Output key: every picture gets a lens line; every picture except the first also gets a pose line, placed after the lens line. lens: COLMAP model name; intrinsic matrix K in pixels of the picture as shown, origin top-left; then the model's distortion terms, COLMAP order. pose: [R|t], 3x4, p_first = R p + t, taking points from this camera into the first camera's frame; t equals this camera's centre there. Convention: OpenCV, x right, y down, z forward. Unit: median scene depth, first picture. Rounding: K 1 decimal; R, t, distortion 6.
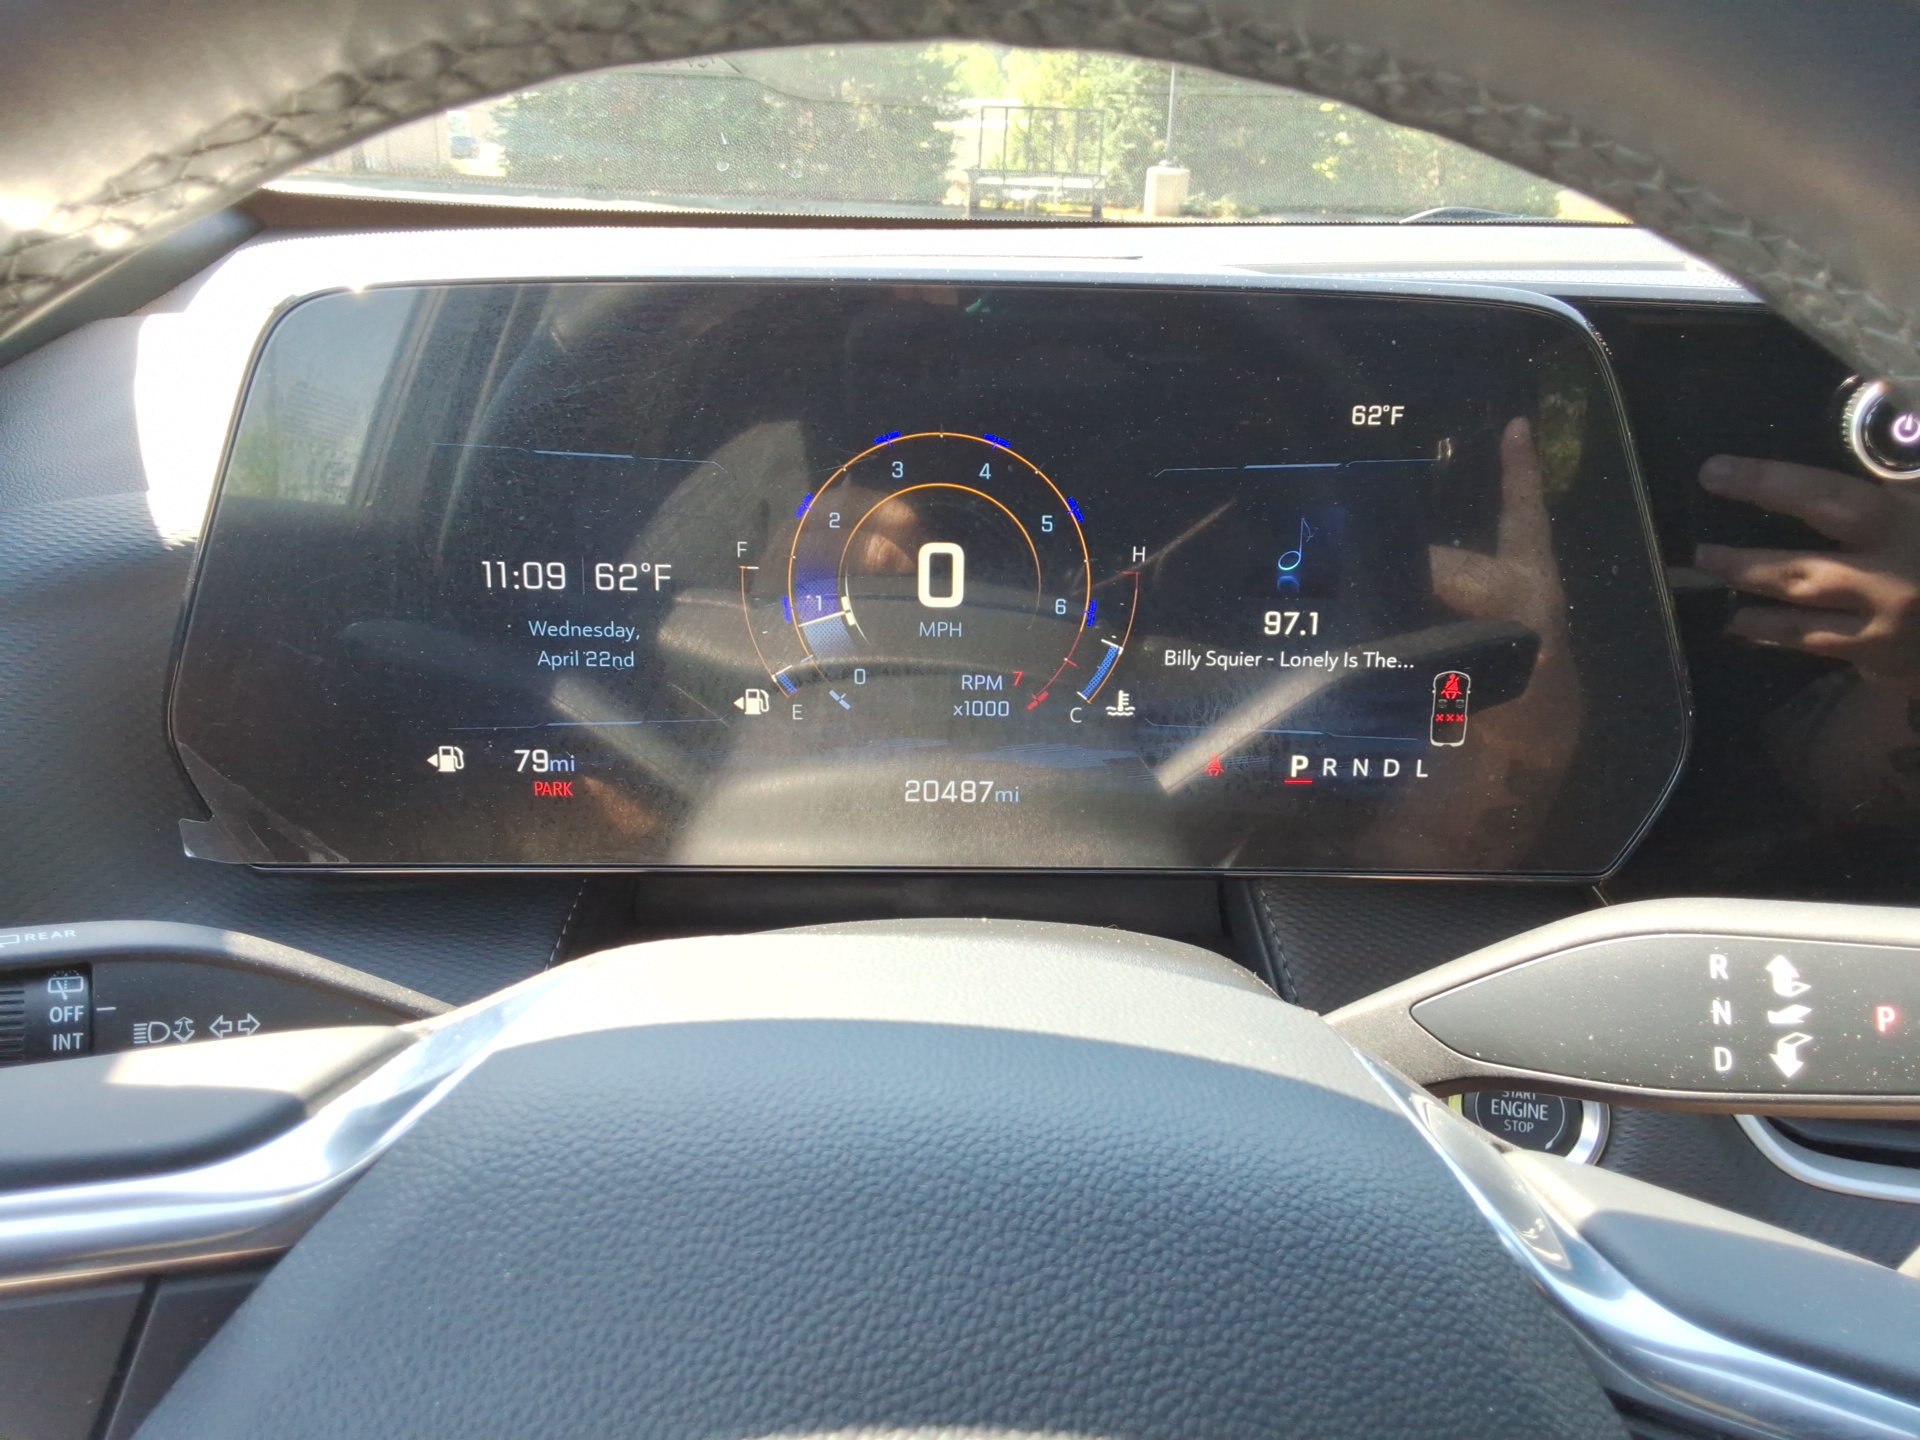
lens RADIAL K [[1553.2, 0, 981.2], [0, 1553.2, 697.1], [0, 0, 1]] dist [0.100828, -0.161062]
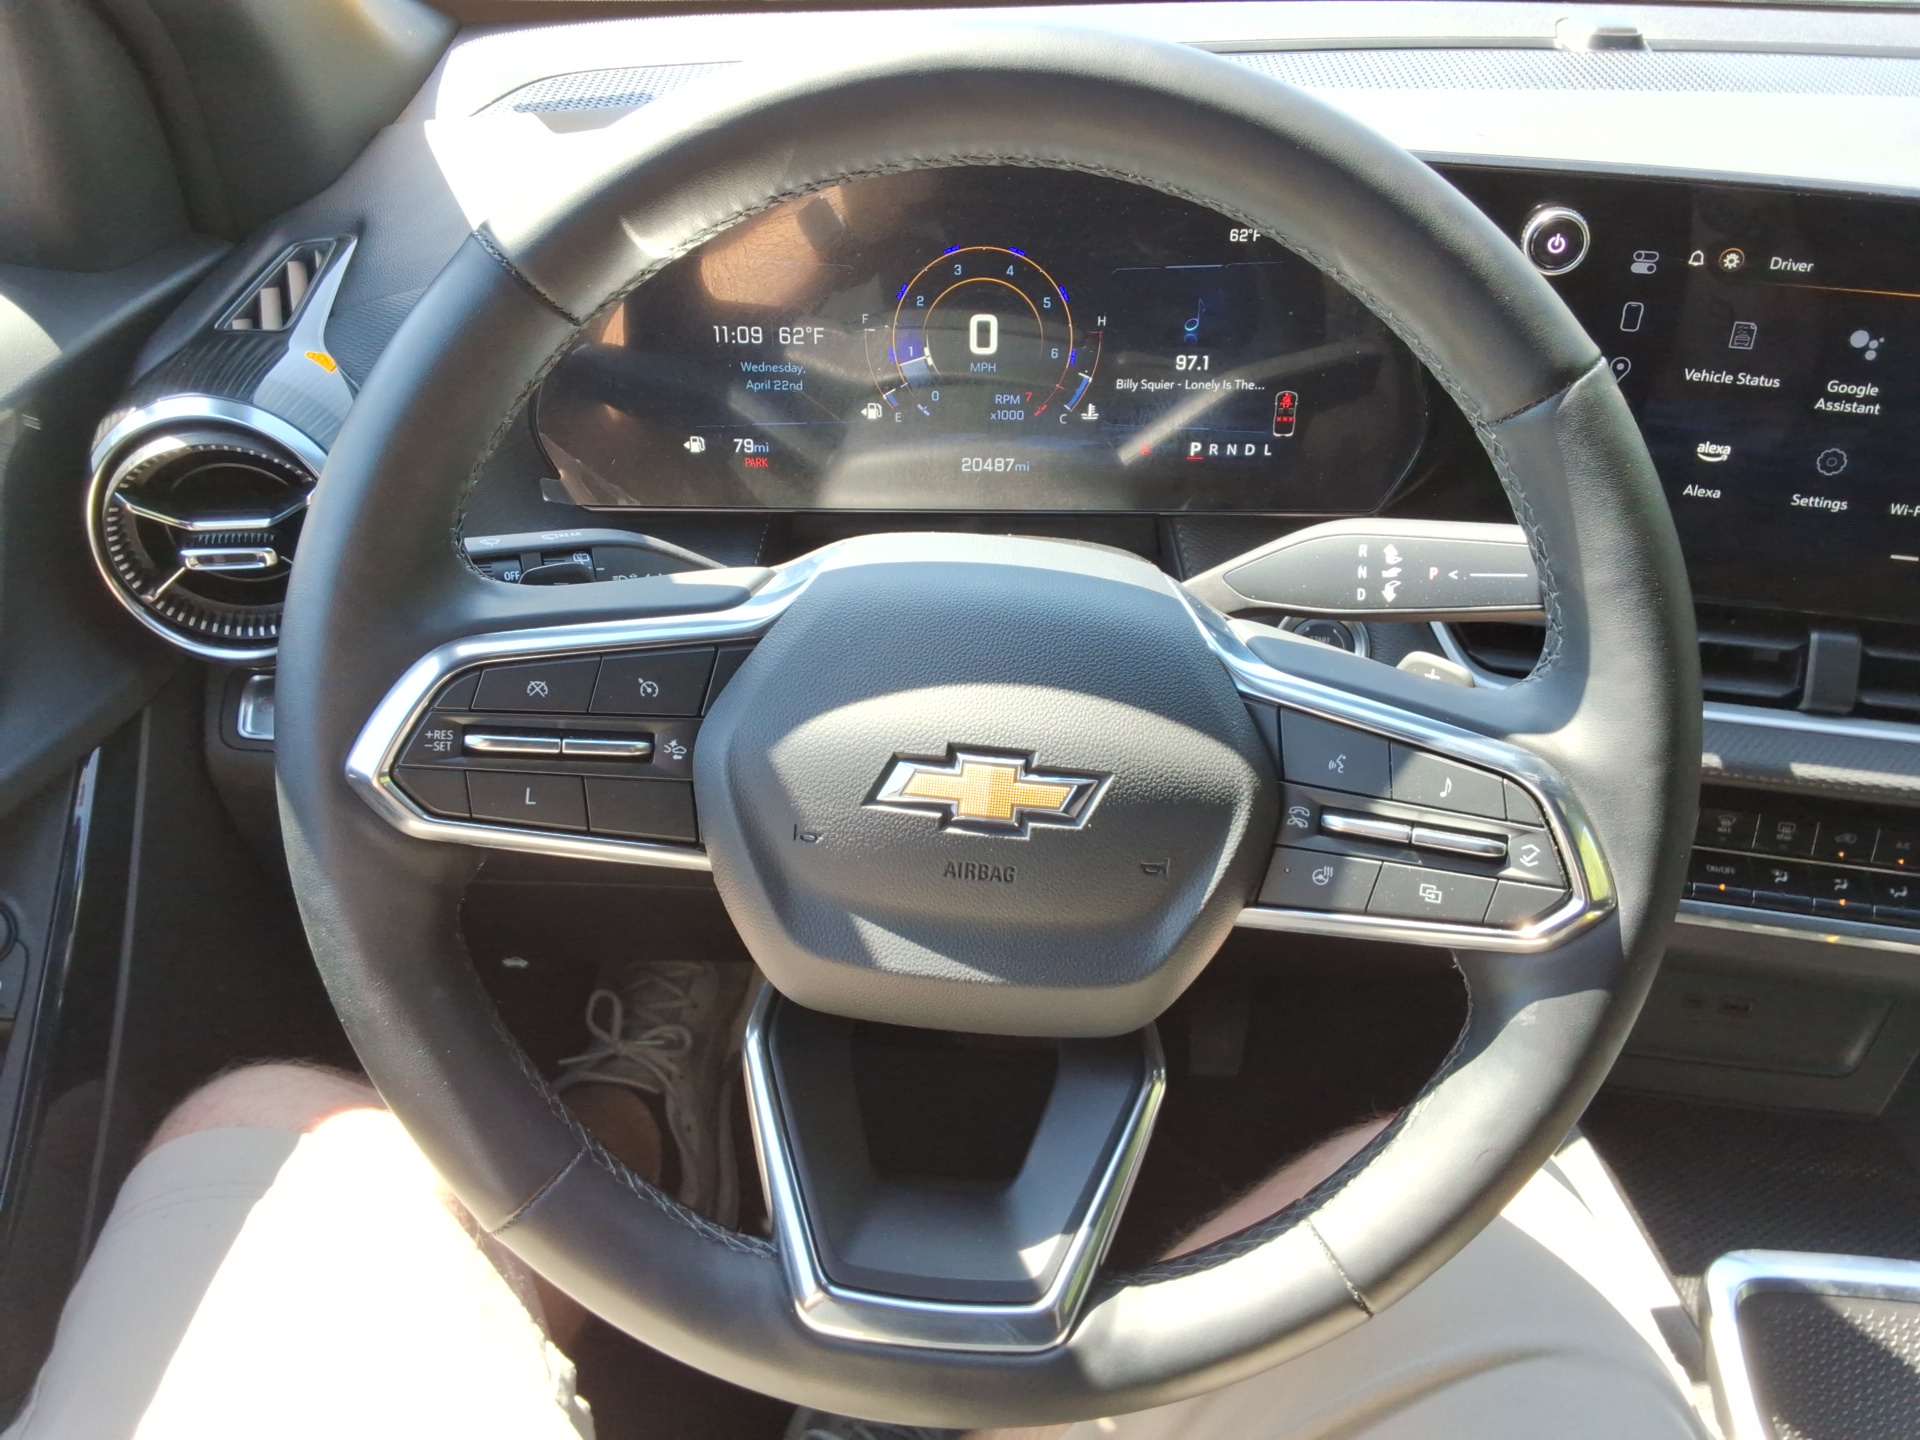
lens RADIAL K [[1575.6, 0, 980.7], [0, 1575.6, 712.3], [0, 0, 1]] dist [0.129597, -0.223911]
pose [[0.999946, 0.001350, -0.010310, -0.010543], [0.000962, 0.975269, 0.221017, -0.057500], [0.010353, -0.221015, 0.975215, -0.743453]]
